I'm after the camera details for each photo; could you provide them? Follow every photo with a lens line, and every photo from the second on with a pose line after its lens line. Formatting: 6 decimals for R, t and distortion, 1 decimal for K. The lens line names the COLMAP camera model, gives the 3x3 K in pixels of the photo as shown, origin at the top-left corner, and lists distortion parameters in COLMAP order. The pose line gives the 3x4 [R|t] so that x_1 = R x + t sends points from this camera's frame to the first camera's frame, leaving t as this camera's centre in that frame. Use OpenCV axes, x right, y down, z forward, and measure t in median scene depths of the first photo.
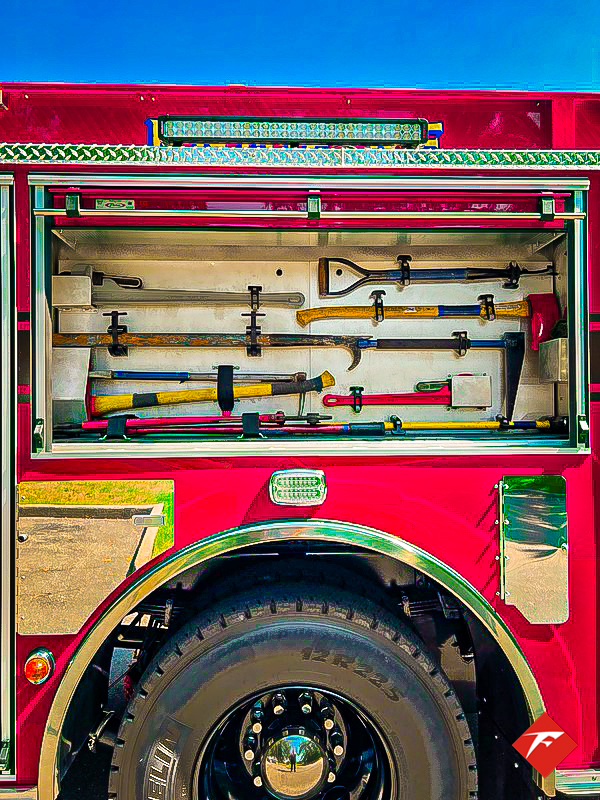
lens RADIAL K [[634.2, 0, 300.0], [0, 634.2, 400.0], [0, 0, 1]] dist [0.045008, -0.006184]
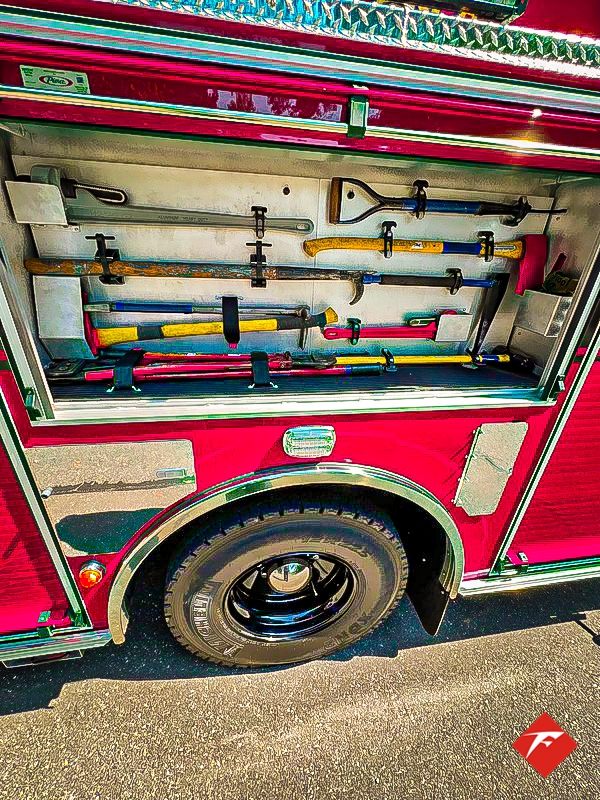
lens RADIAL K [[342.9, 0, 301.8], [0, 342.9, 399.8], [0, 0, 1]] dist [-0.019304, 0.010195]
pose [[0.990436, -0.010352, 0.137580, -0.081554], [-0.054138, 0.888046, 0.456555, -0.161930], [-0.126904, -0.459637, 0.878993, 0.445035]]
